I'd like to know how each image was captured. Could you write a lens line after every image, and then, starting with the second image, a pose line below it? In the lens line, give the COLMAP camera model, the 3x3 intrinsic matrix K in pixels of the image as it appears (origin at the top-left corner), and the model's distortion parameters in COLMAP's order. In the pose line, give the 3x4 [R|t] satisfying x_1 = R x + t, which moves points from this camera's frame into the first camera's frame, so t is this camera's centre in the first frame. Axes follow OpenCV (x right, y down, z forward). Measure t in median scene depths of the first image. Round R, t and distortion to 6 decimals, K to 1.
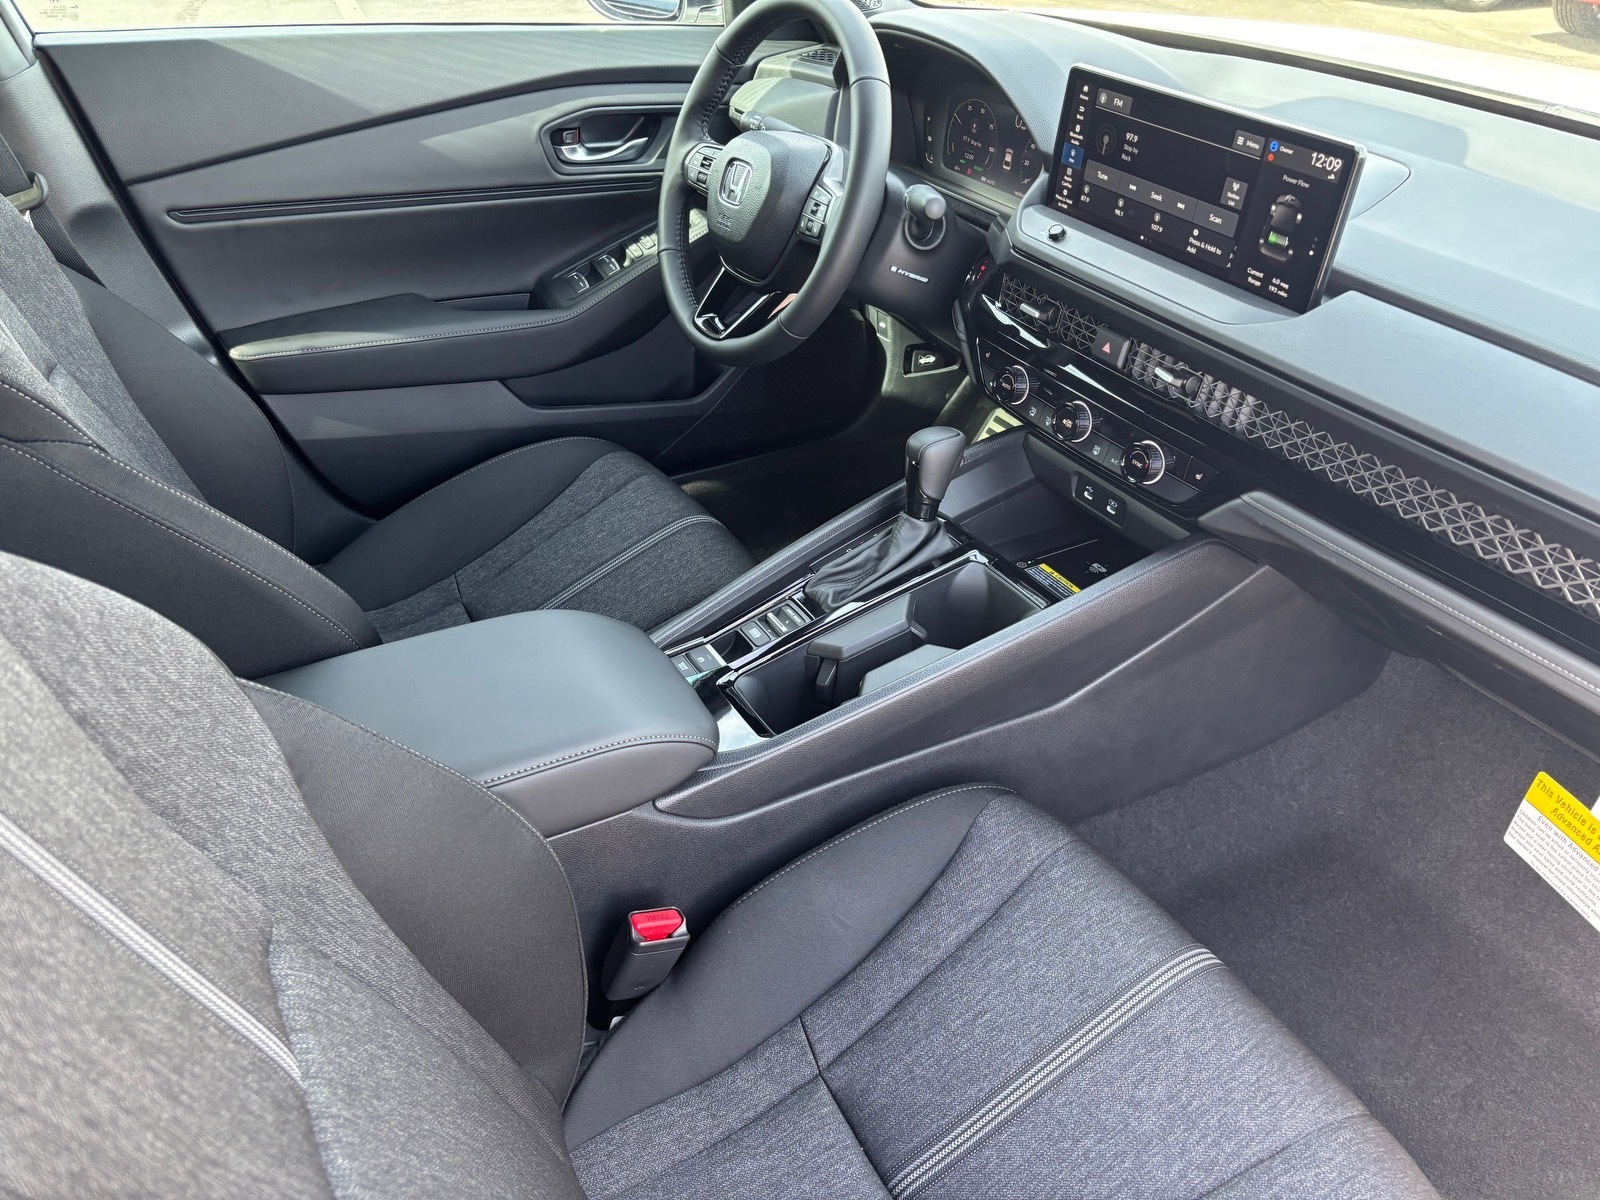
lens RADIAL K [[1223.5, 0, 824.0], [0, 1223.5, 618.2], [0, 0, 1]] dist [-0.010492, 0.058588]
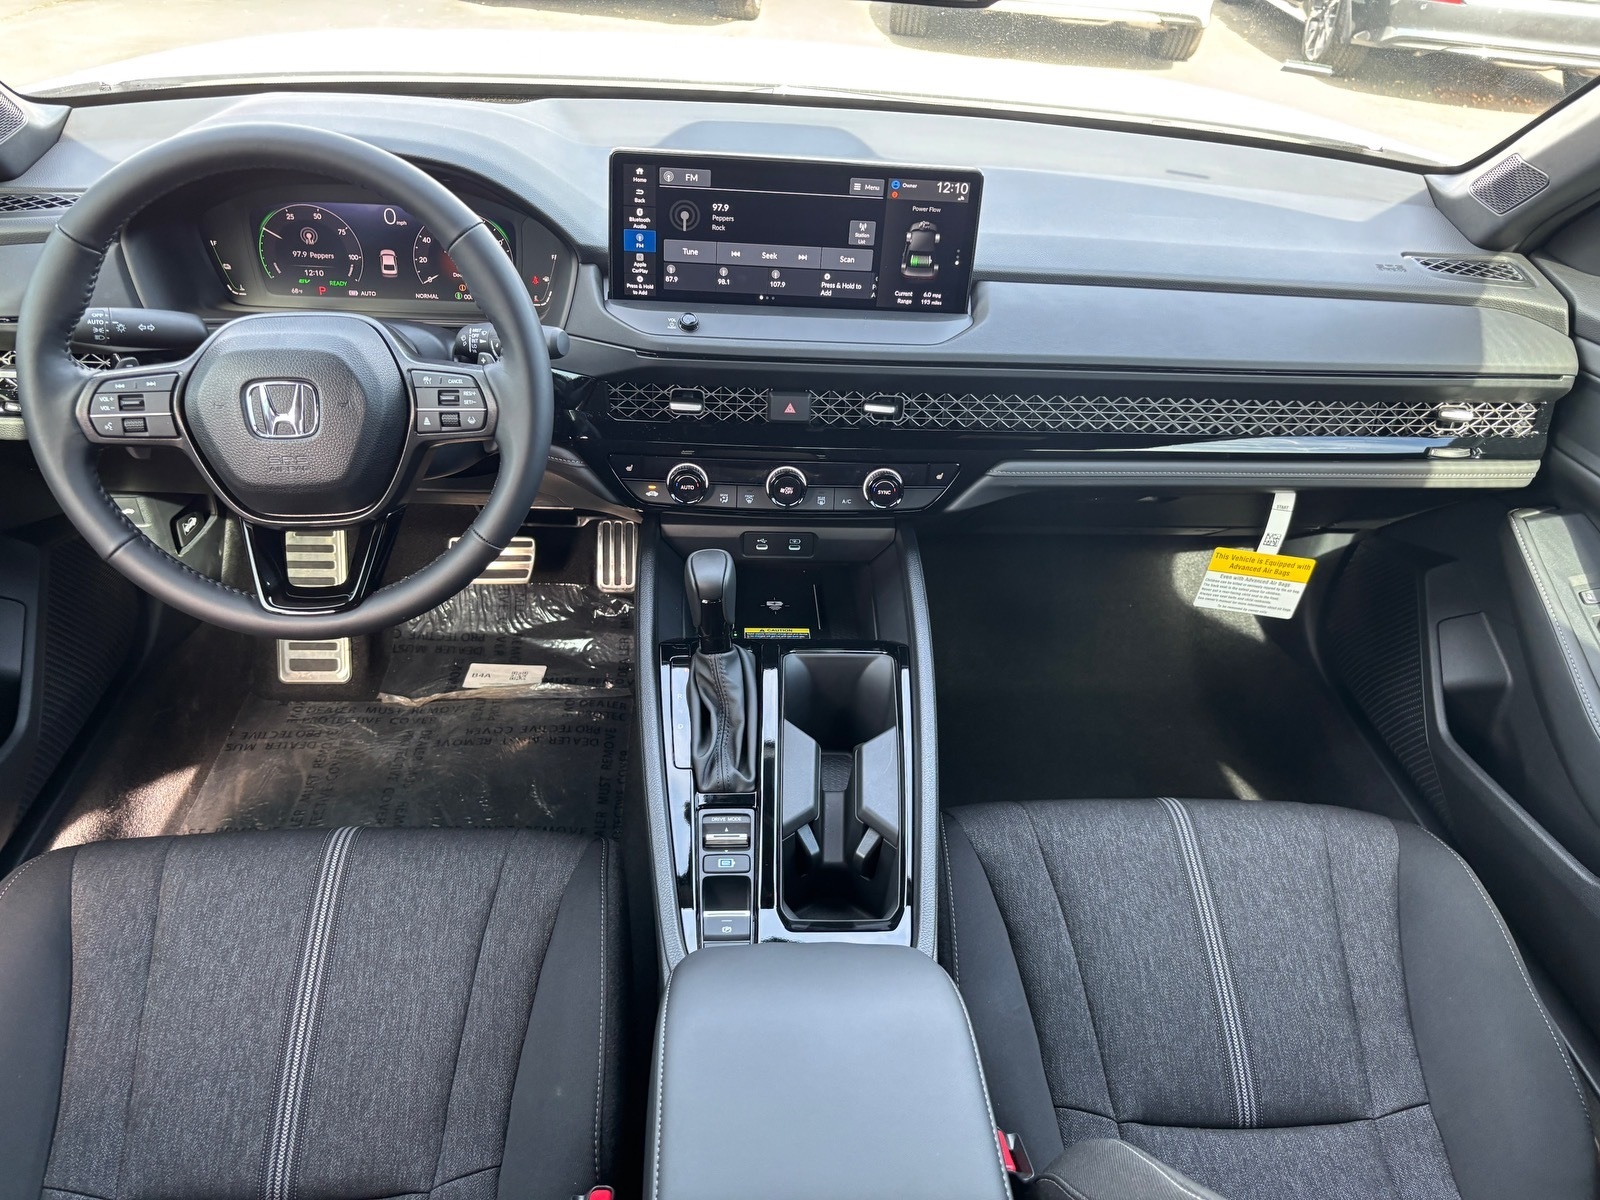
lens RADIAL K [[1188.4, 0, 824.9], [0, 1188.4, 591.6], [0, 0, 1]] dist [0.014246, -0.001758]
pose [[0.448545, -0.502672, 0.739005, -0.557169], [0.463465, 0.837809, 0.288575, -0.364069], [-0.764203, 0.213064, 0.608767, 0.414053]]
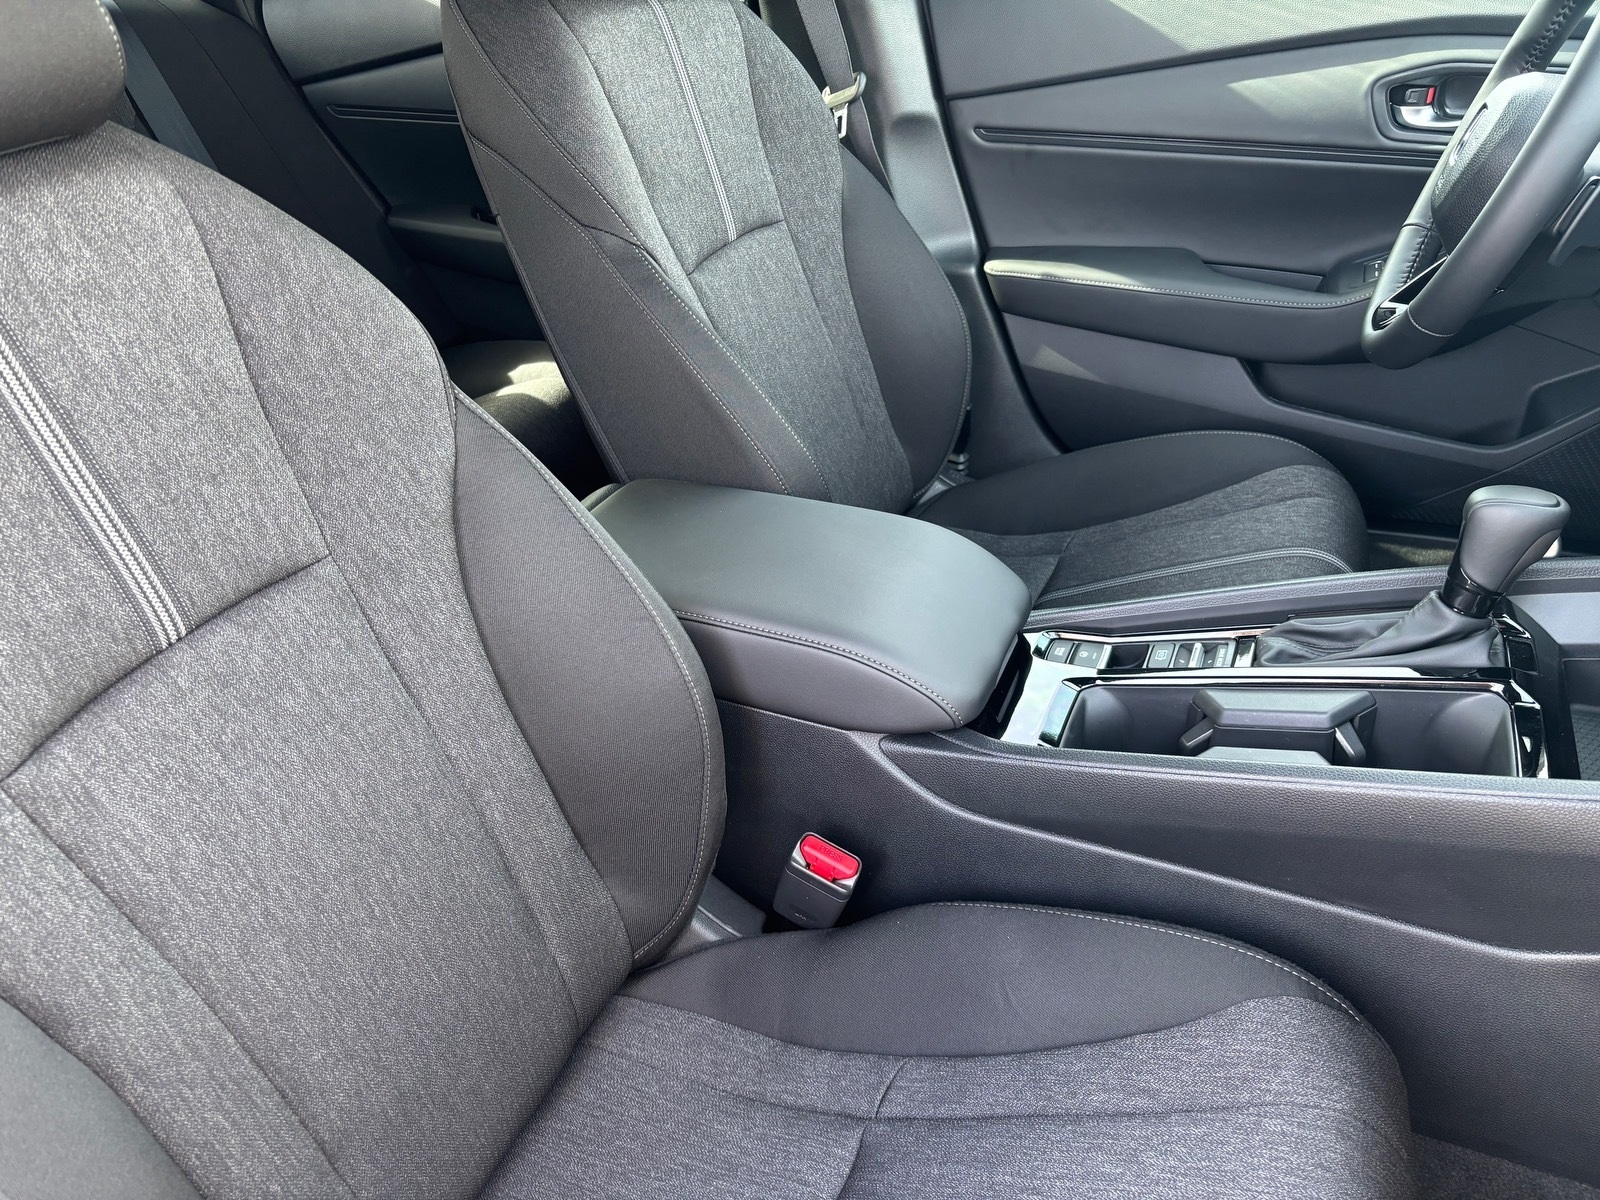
lens RADIAL K [[1229.8, 0, 797.5], [0, 1229.8, 609.9], [0, 0, 1]] dist [-0.001294, 0.004554]
pose [[0.576951, 0.358595, -0.733851, 0.398381], [-0.392693, 0.909597, 0.135739, -0.031161], [0.716184, 0.209864, 0.665610, 0.293046]]
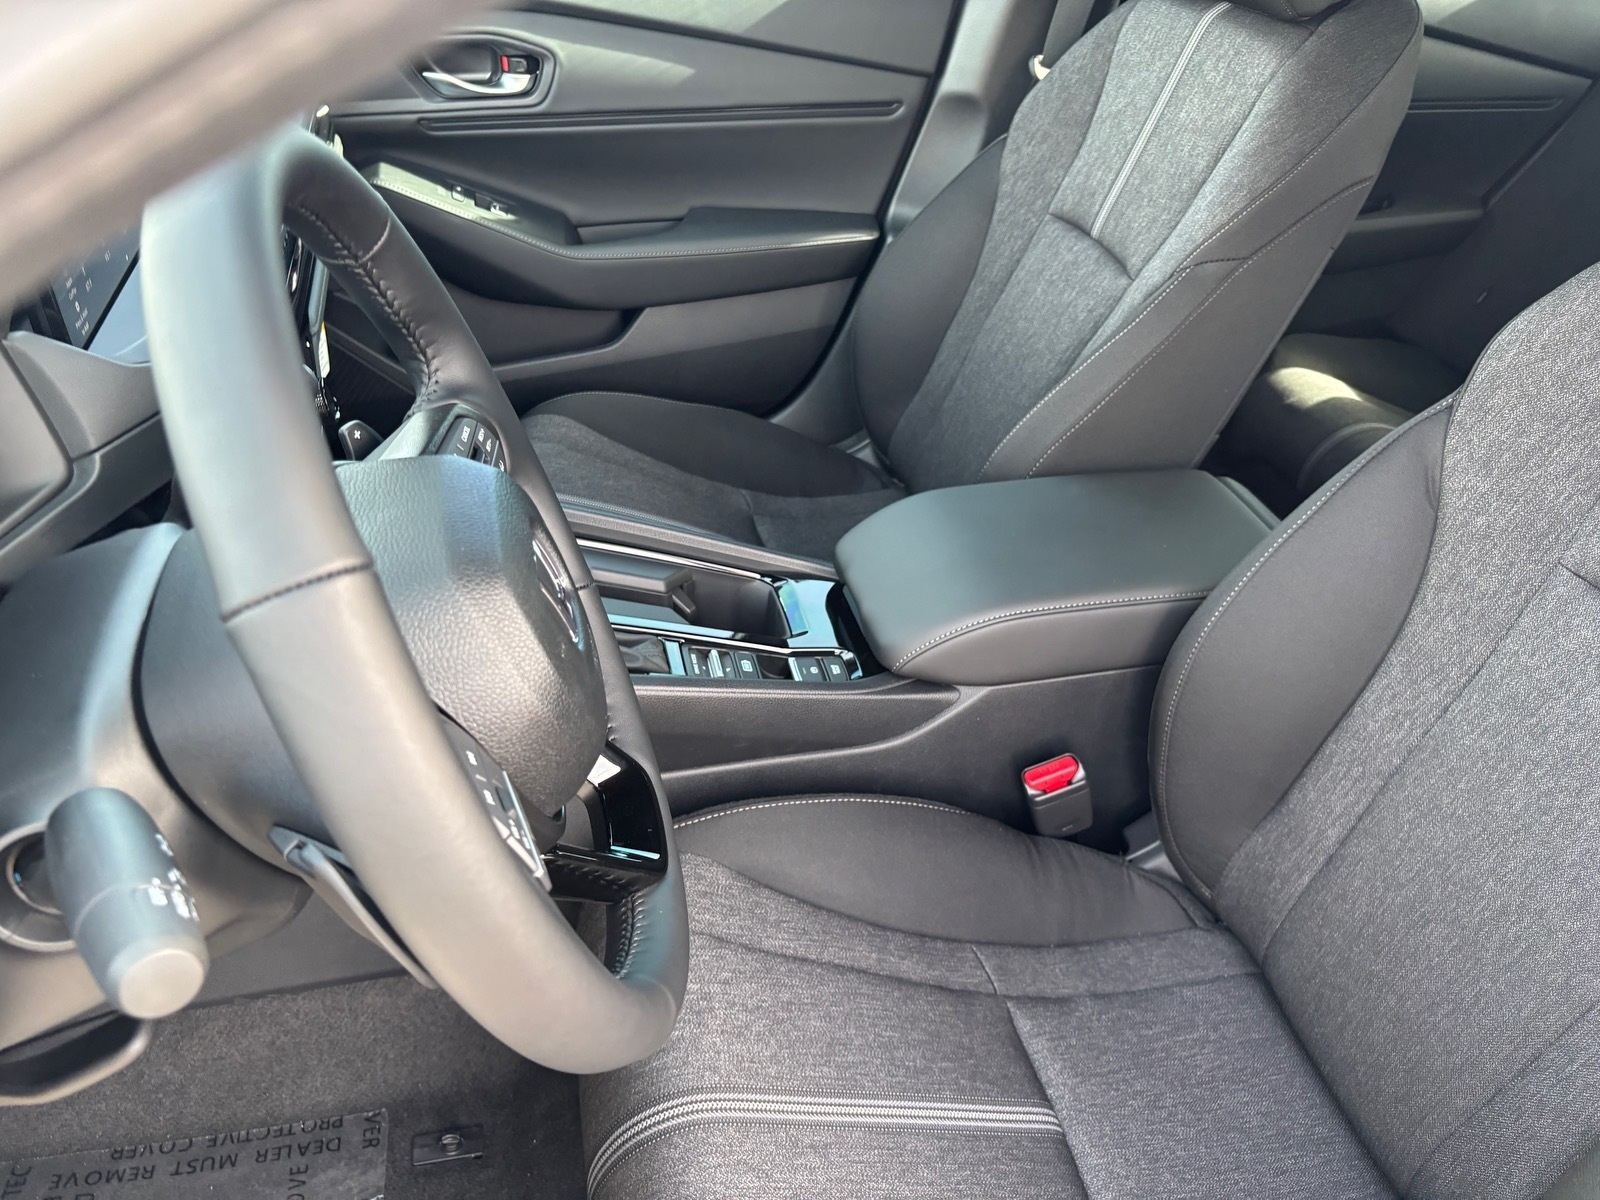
lens RADIAL K [[1218.1, 0, 800.0], [0, 1218.1, 600.0], [0, 0, 1]] dist [-0.004840, -0.001564]
pose [[-0.945966, -0.256091, 0.198909, -0.256031], [0.094056, 0.370344, 0.924120, -0.809589], [-0.310324, 0.892895, -0.326246, 1.259425]]
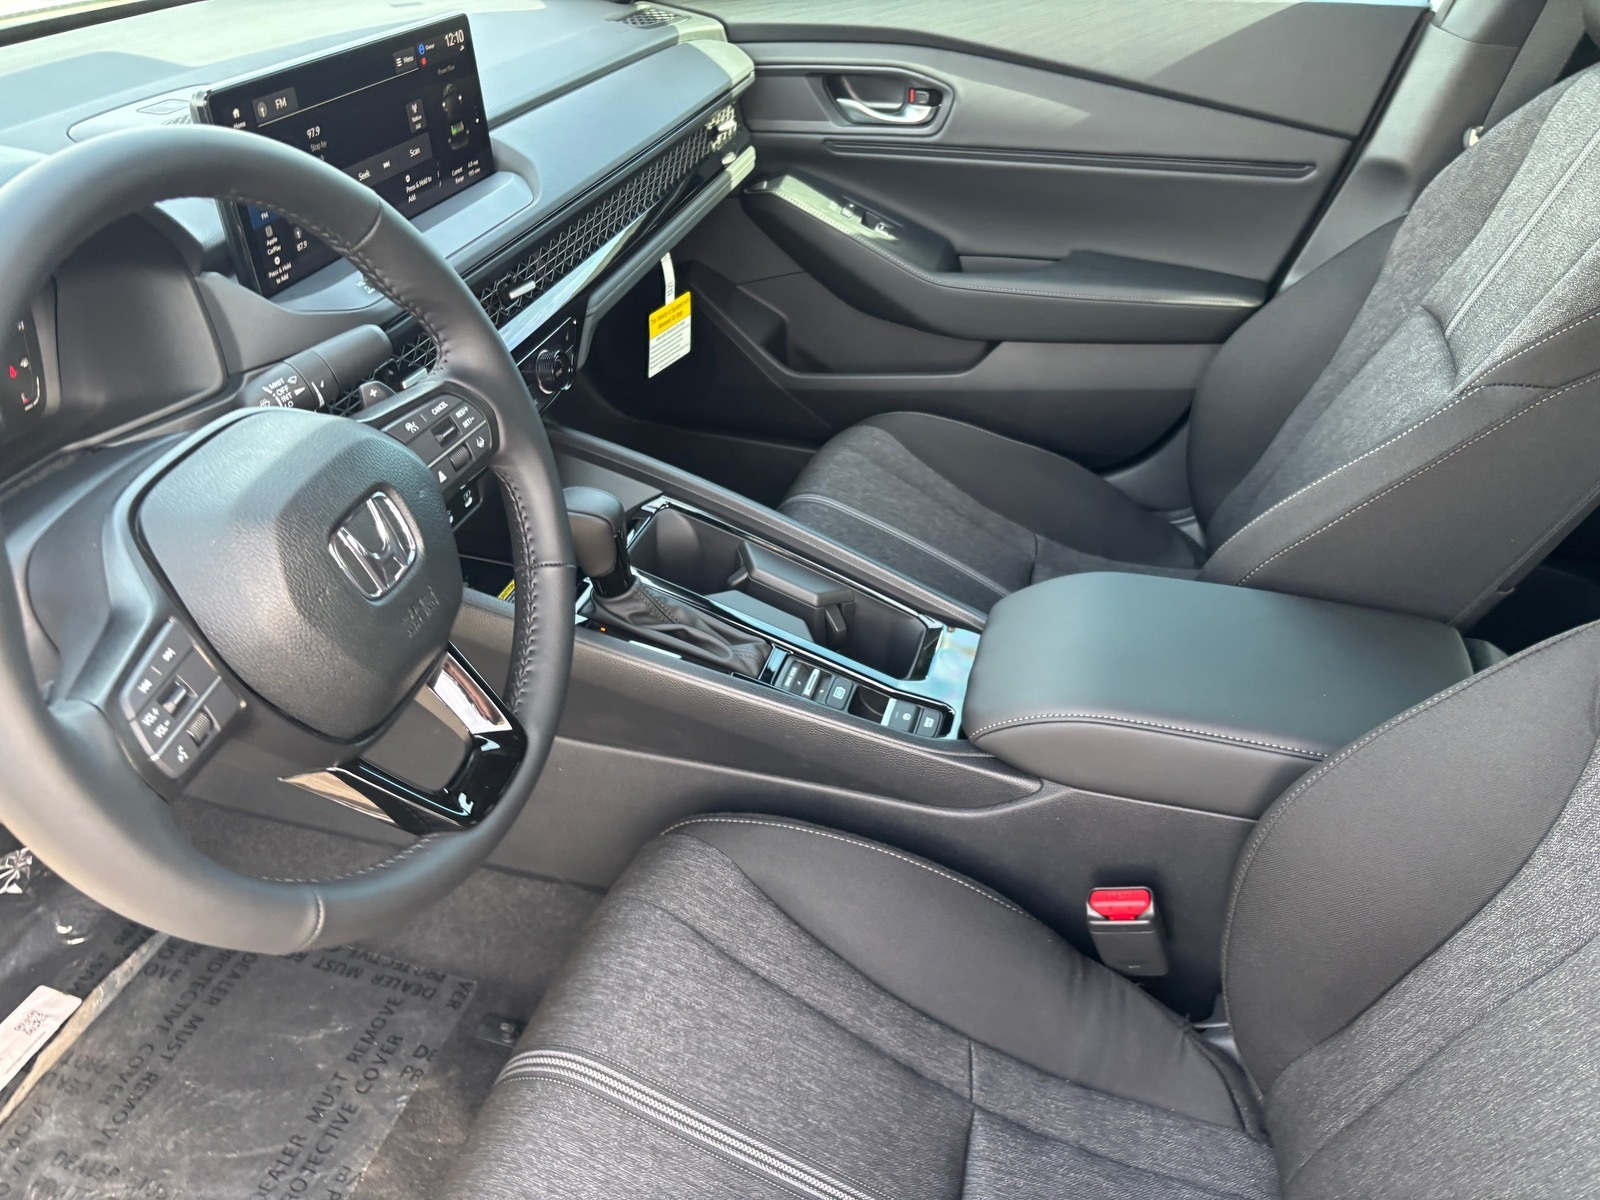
lens RADIAL K [[1209.6, 0, 814.8], [0, 1209.6, 588.9], [0, 0, 1]] dist [0.000832, -0.000584]
pose [[-0.683813, -0.457235, 0.568626, -0.510934], [0.372126, 0.451799, 0.810802, -0.744511], [-0.627632, 0.766038, -0.138797, 1.104255]]
